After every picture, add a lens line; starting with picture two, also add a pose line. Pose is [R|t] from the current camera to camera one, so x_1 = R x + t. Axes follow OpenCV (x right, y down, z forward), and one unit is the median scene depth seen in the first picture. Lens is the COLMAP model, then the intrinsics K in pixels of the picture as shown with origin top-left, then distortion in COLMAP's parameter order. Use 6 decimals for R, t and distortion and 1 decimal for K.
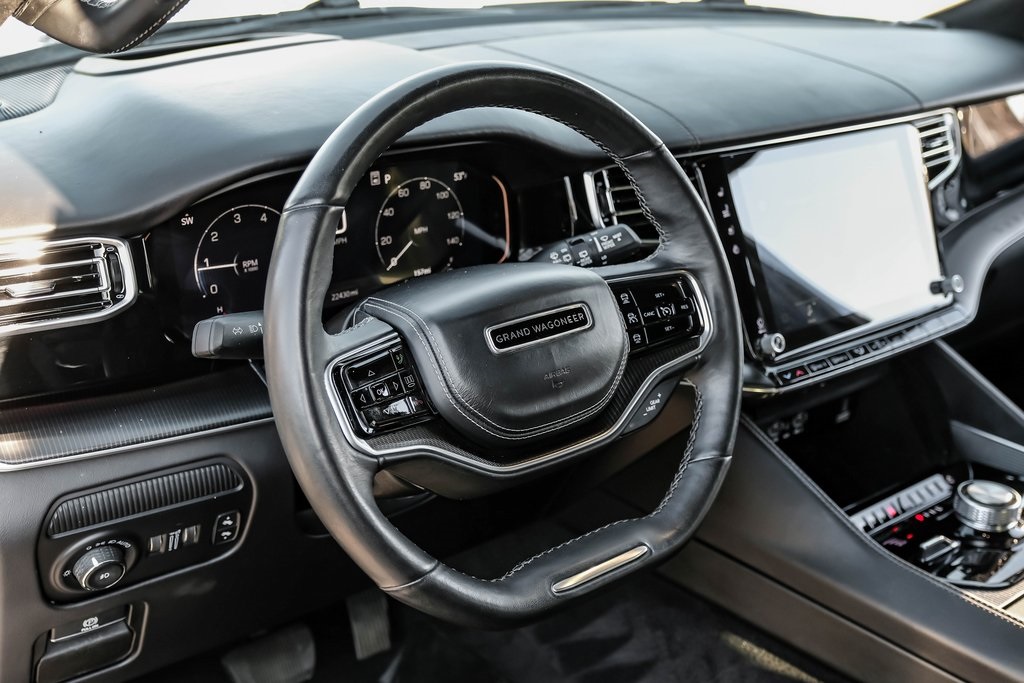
lens RADIAL K [[1213.0, 0, 512.0], [0, 1213.0, 341.5], [0, 0, 1]] dist [0.028767, 0.015839]
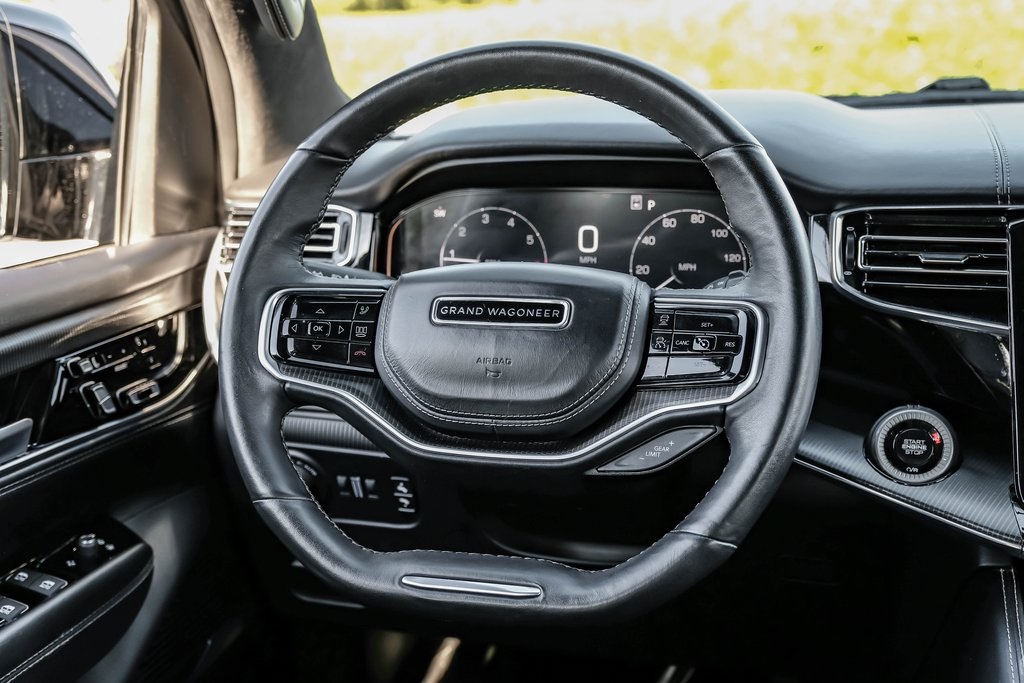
lens RADIAL K [[1239.6, 0, 495.8], [0, 1239.6, 345.9], [0, 0, 1]] dist [0.008695, 0.021617]
pose [[0.560132, 0.136806, -0.817029, 0.636775], [-0.270039, 0.962551, -0.023959, 0.028779], [0.783154, 0.234050, 0.576099, 0.365748]]
